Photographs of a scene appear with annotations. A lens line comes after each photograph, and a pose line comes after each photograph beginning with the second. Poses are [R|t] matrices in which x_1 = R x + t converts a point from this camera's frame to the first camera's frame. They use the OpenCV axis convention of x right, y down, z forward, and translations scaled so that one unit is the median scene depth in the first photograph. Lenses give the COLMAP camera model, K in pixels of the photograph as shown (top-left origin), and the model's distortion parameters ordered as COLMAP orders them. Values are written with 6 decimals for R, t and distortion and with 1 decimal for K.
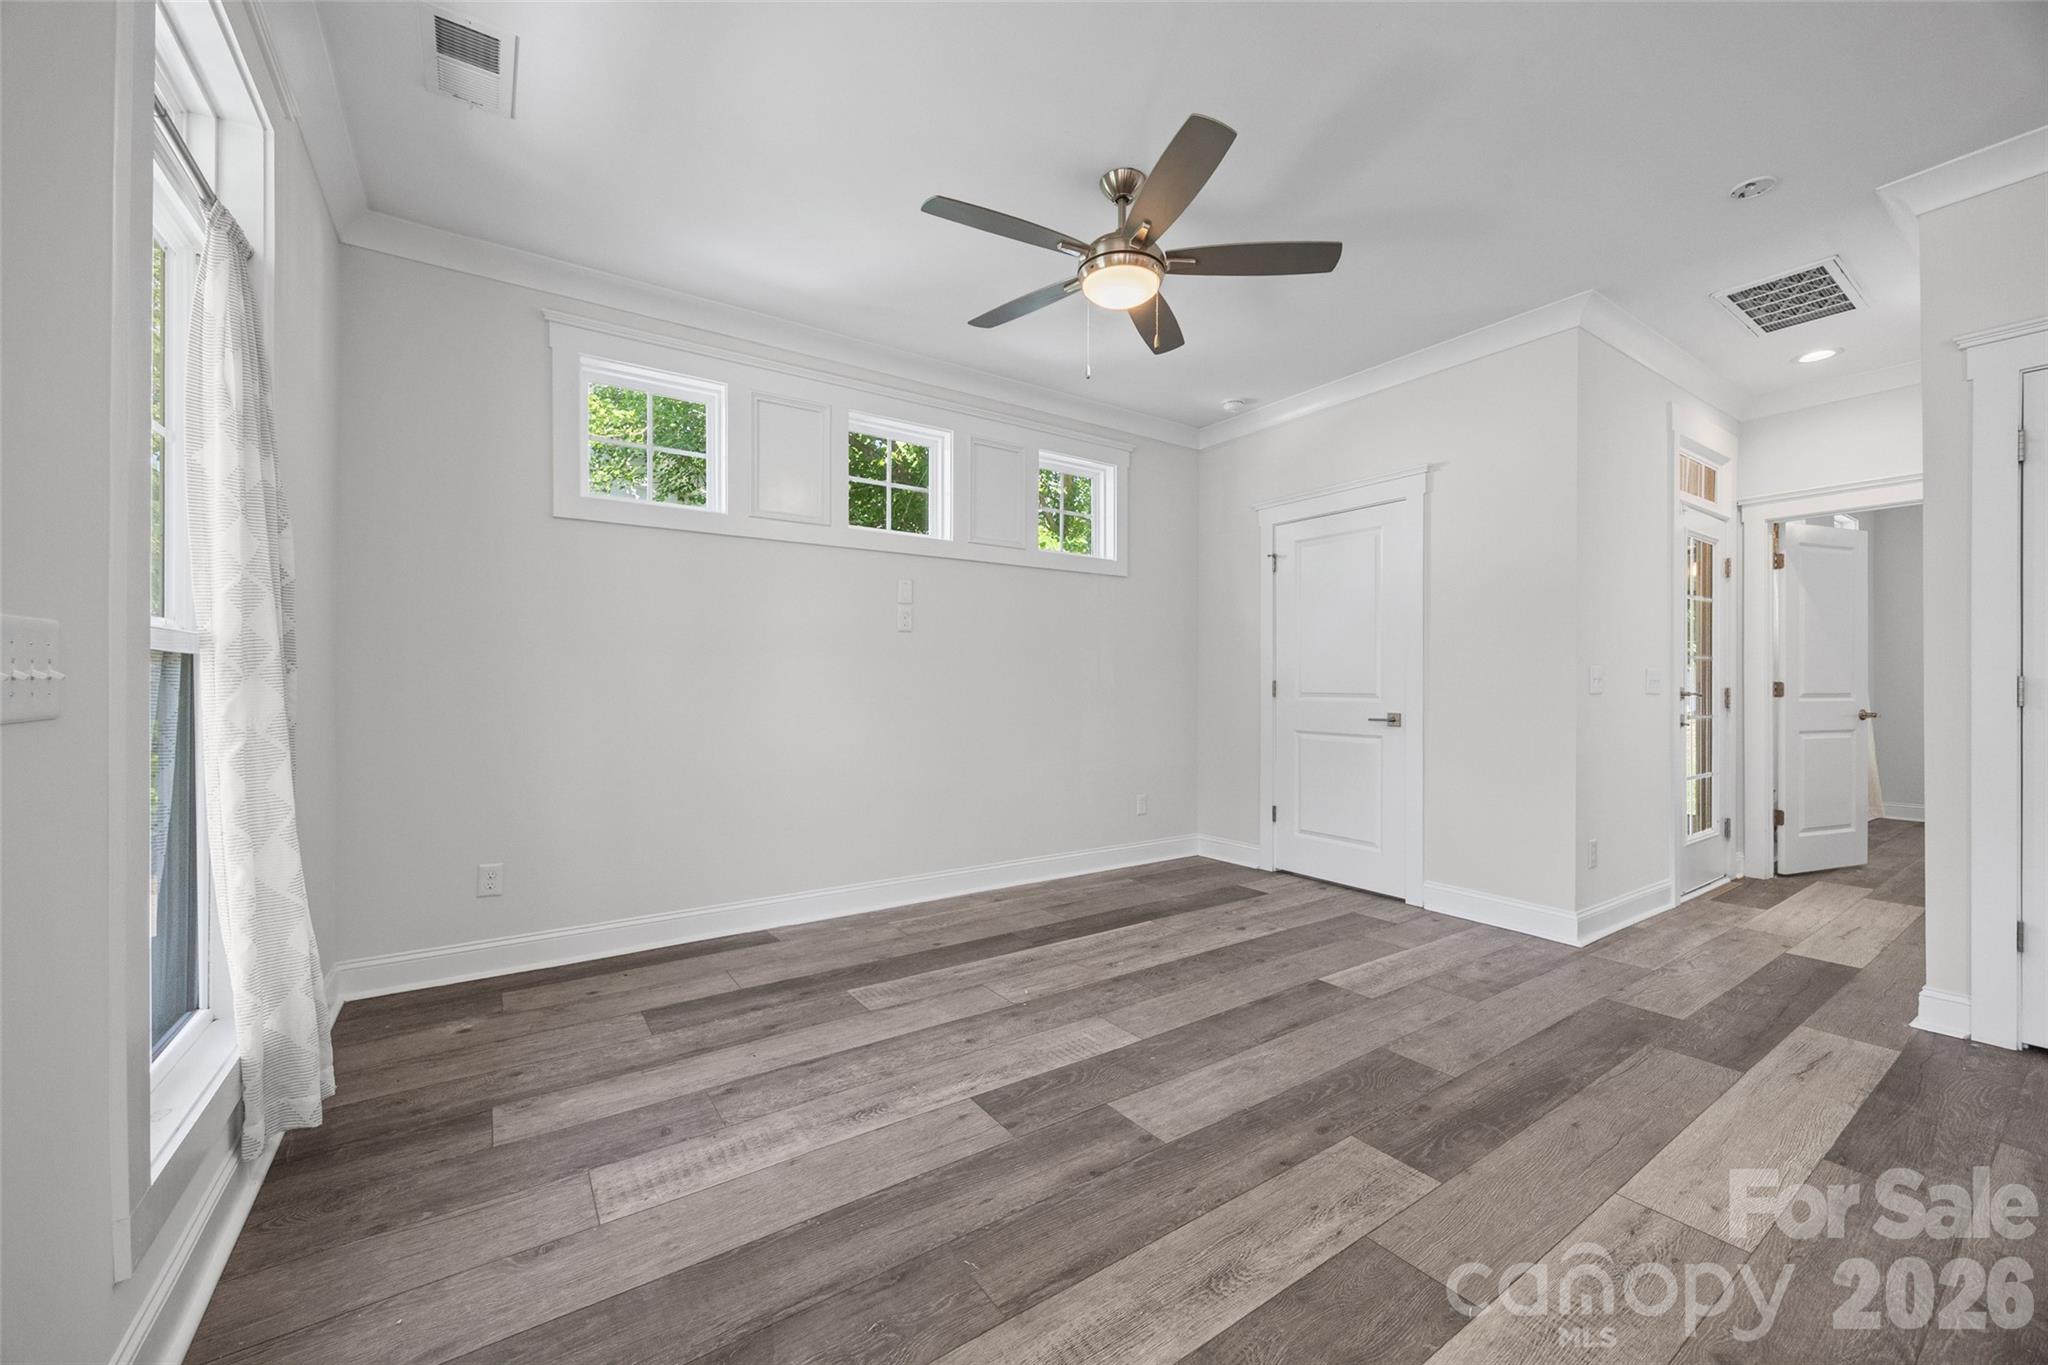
lens RADIAL K [[788.0, 0, 1021.6], [0, 788.0, 694.2], [0, 0, 1]] dist [-0.002060, 0.000168]
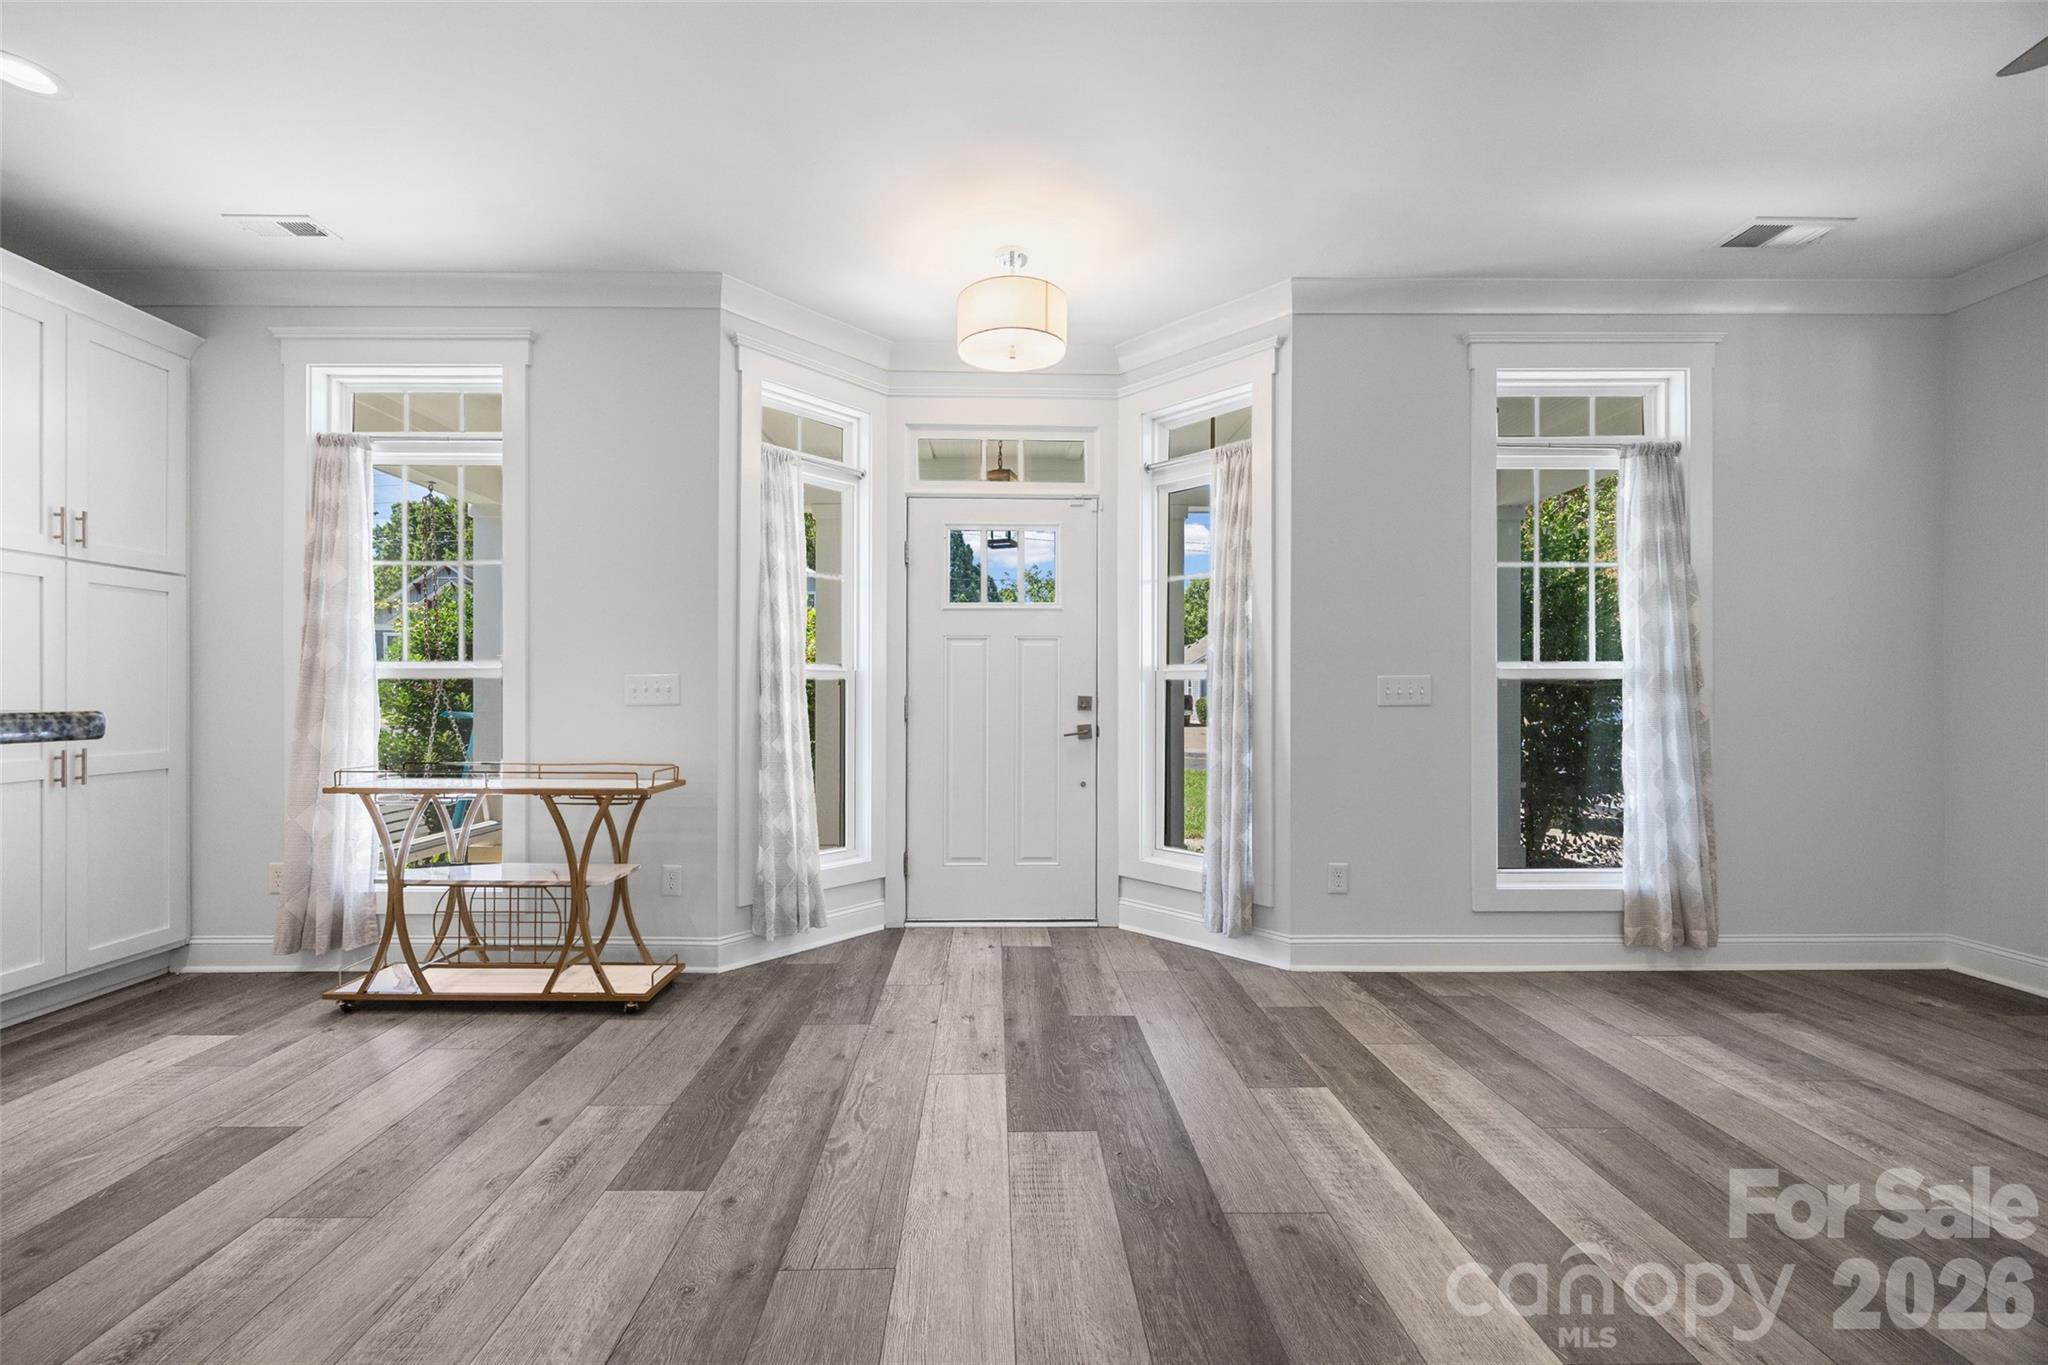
lens RADIAL K [[793.4, 0, 1003.5], [0, 793.4, 691.4], [0, 0, 1]] dist [-0.001873, 0.000007]
pose [[-0.550046, -0.003360, -0.835127, 0.991090], [-0.009672, 0.999950, 0.002347, -0.007585], [0.835078, 0.009368, -0.550052, 0.539957]]
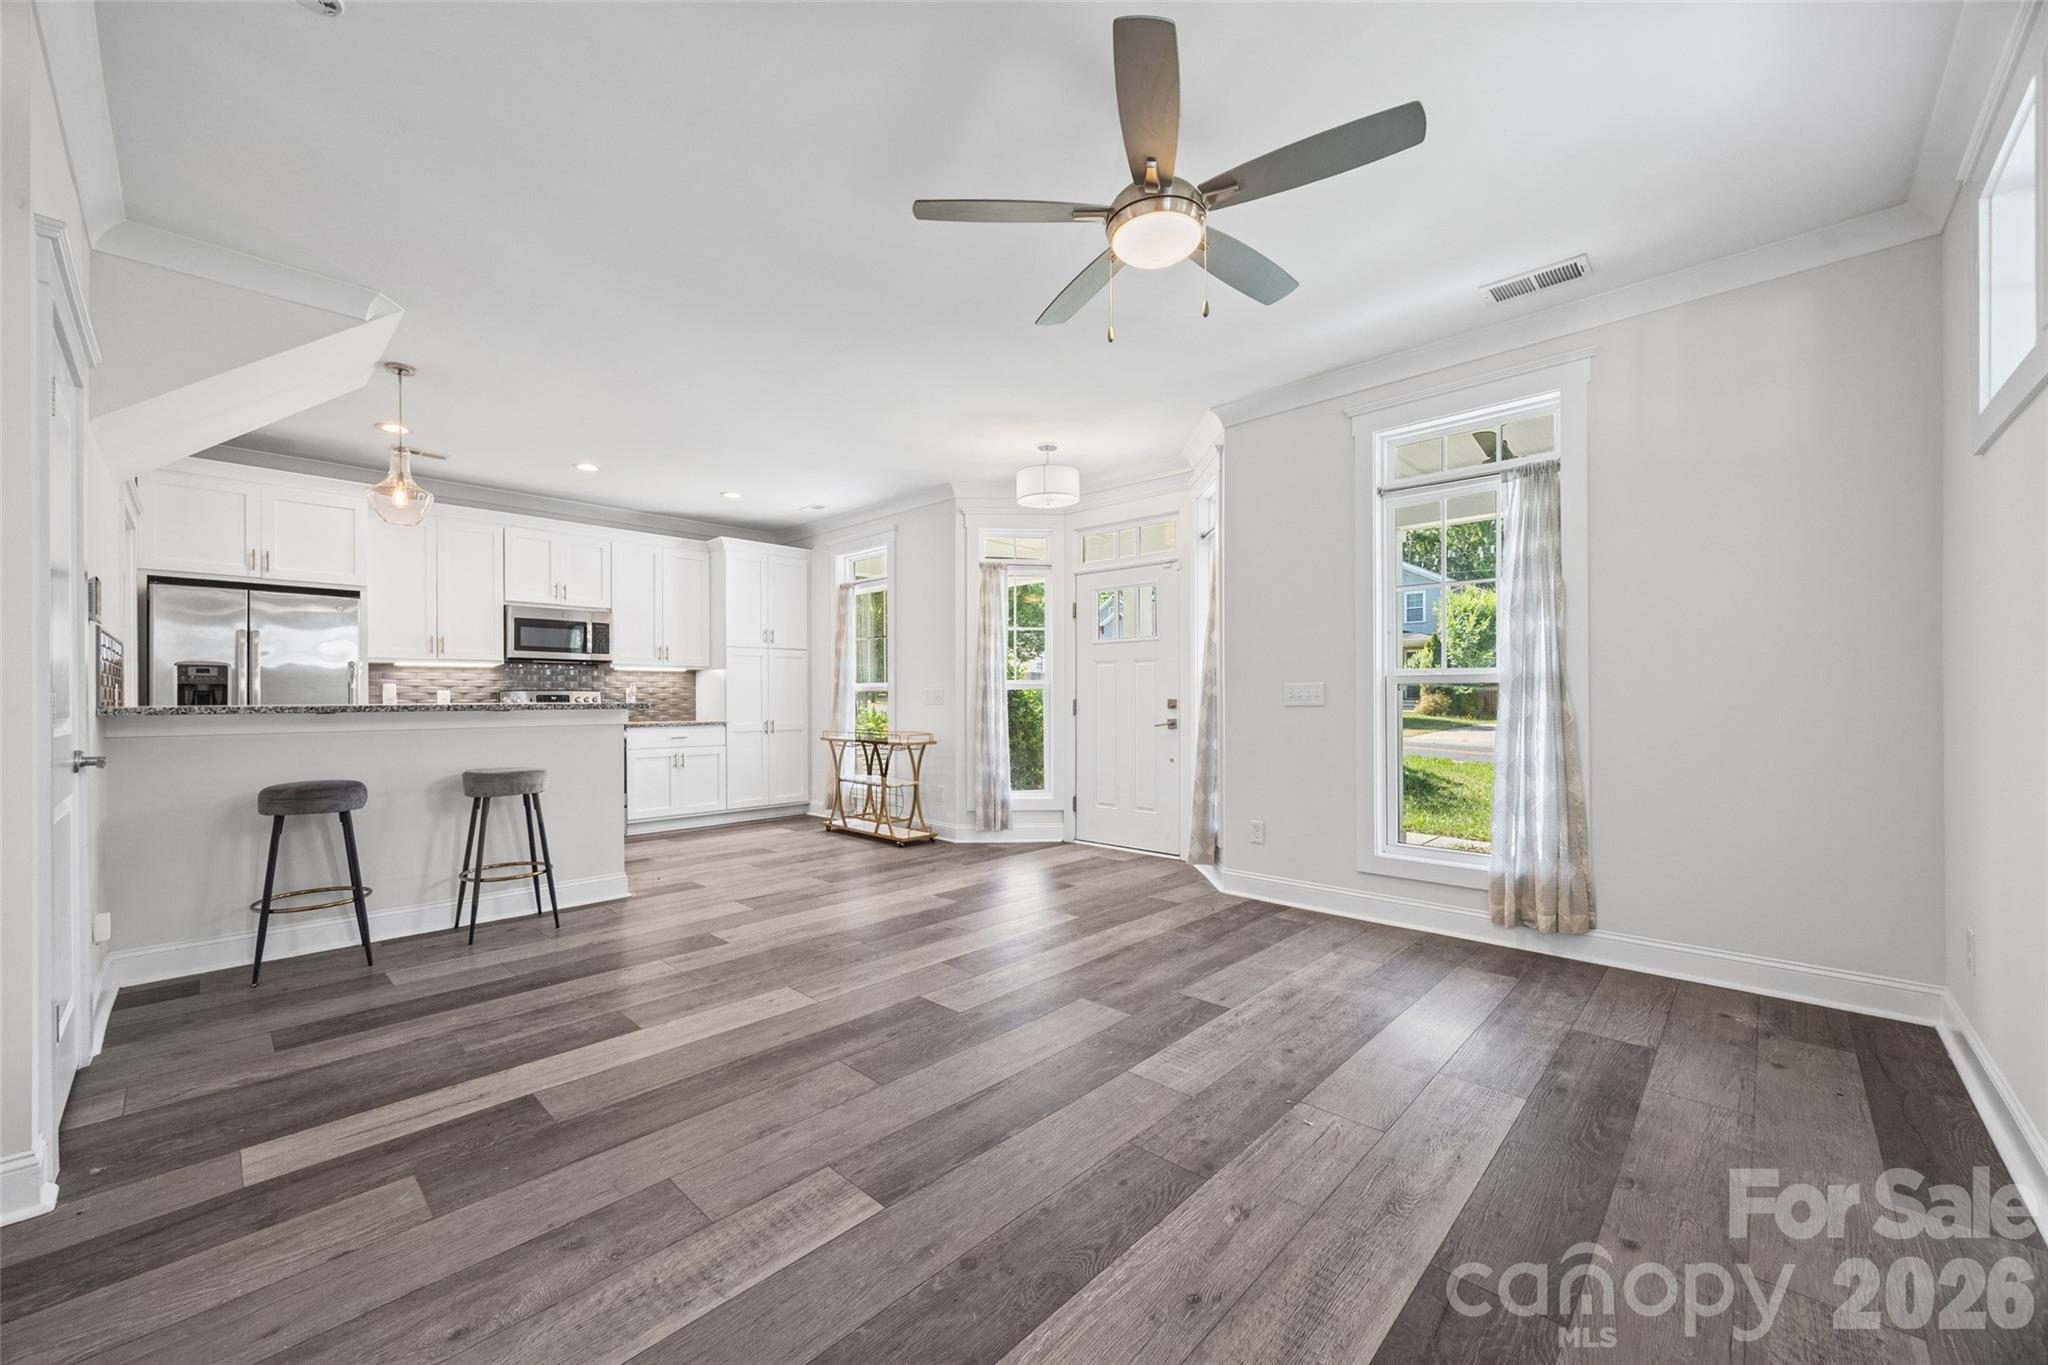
lens RADIAL K [[788.0, 0, 1021.6], [0, 788.0, 694.2], [0, 0, 1]] dist [-0.002060, 0.000168]
pose [[-0.977062, 0.001439, -0.212948, 0.485247], [0.000313, 0.999986, 0.005321, -0.021970], [0.212953, 0.005132, -0.977049, 1.919779]]
